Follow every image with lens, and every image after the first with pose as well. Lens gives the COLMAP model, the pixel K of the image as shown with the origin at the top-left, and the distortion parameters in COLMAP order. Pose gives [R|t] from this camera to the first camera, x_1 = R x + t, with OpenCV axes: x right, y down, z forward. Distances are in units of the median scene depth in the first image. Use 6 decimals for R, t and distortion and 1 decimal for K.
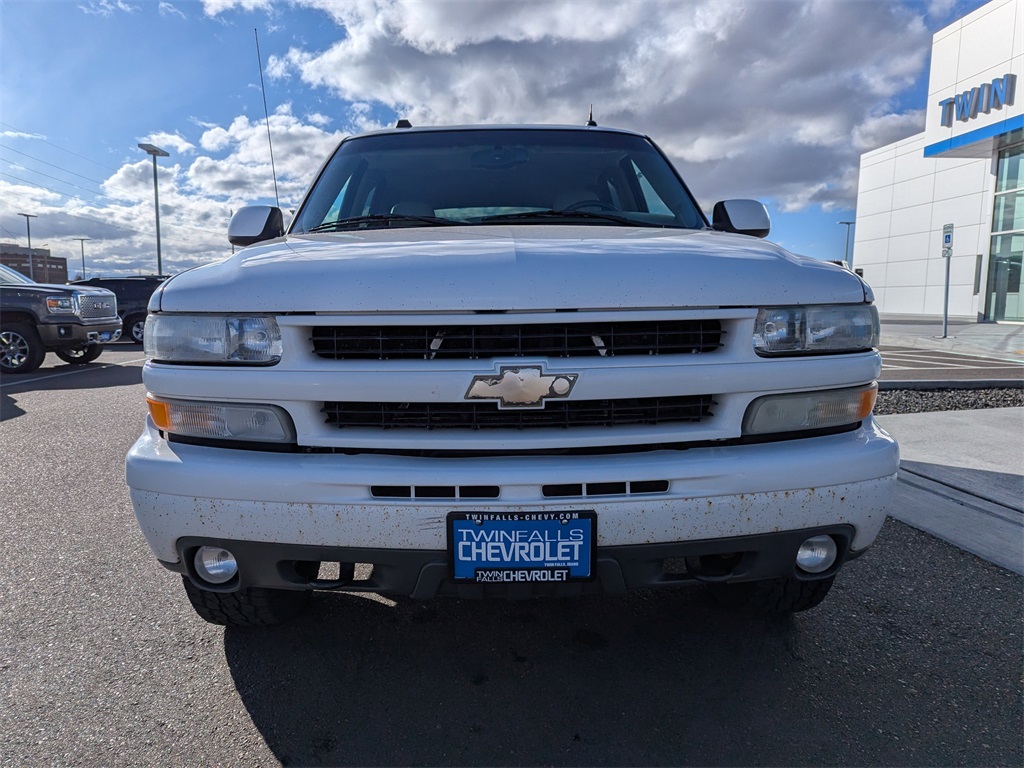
lens RADIAL K [[726.7, 0, 499.0], [0, 726.7, 370.1], [0, 0, 1]] dist [0.058110, -0.059952]
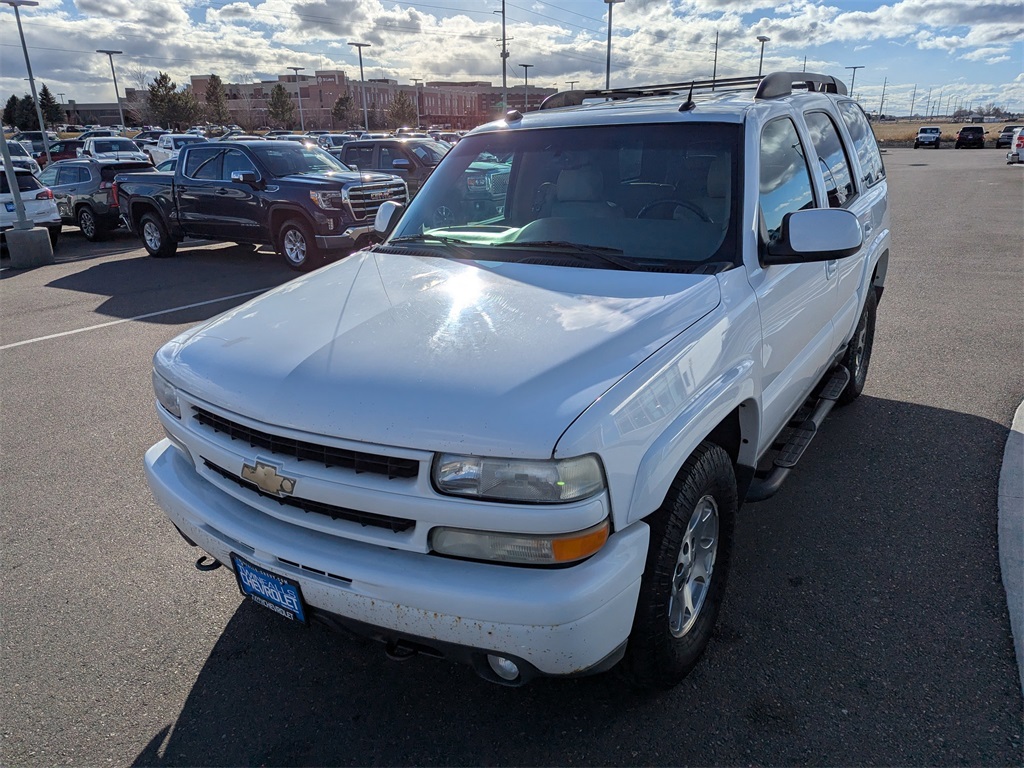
lens RADIAL K [[717.3, 0, 507.9], [0, 717.3, 396.3], [0, 0, 1]] dist [0.043387, -0.027495]
pose [[0.814928, 0.174904, -0.552540, 0.095345], [-0.025460, 0.963259, 0.267366, -0.043135], [0.579002, -0.203816, 0.789440, 0.021439]]
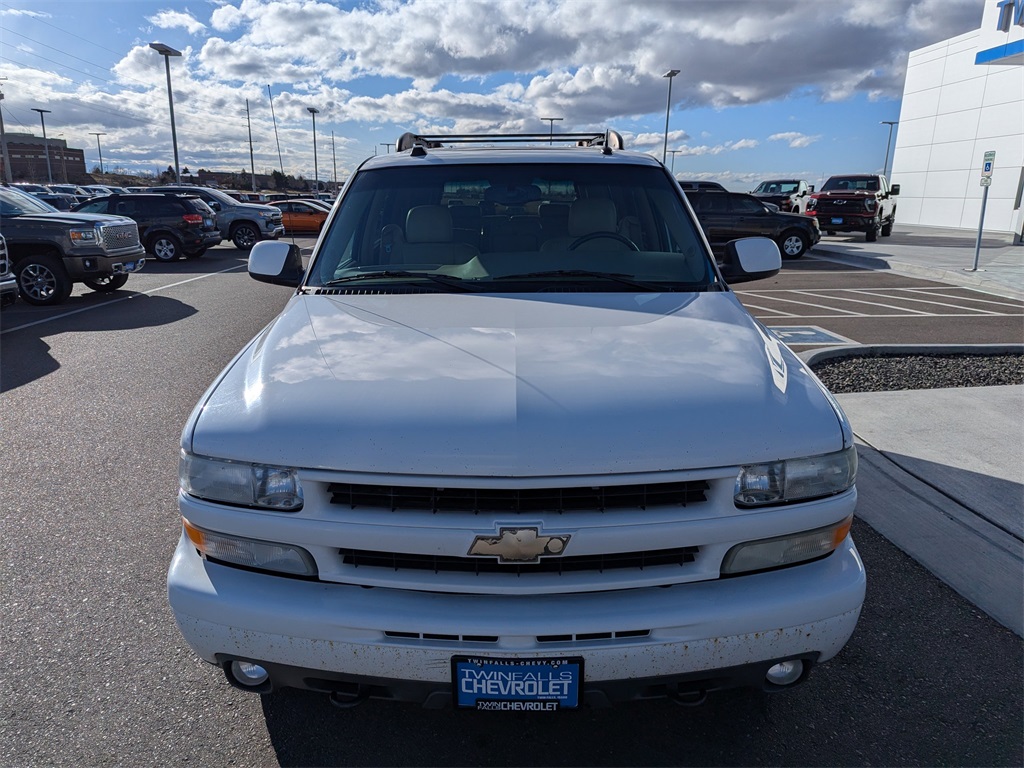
lens RADIAL K [[727.3, 0, 504.9], [0, 727.3, 375.0], [0, 0, 1]] dist [0.053337, -0.049260]
pose [[0.999668, 0.011728, -0.022939, 0.002841], [-0.008190, 0.988860, 0.148621, -0.035256], [0.024427, -0.148384, 0.988628, -0.004888]]
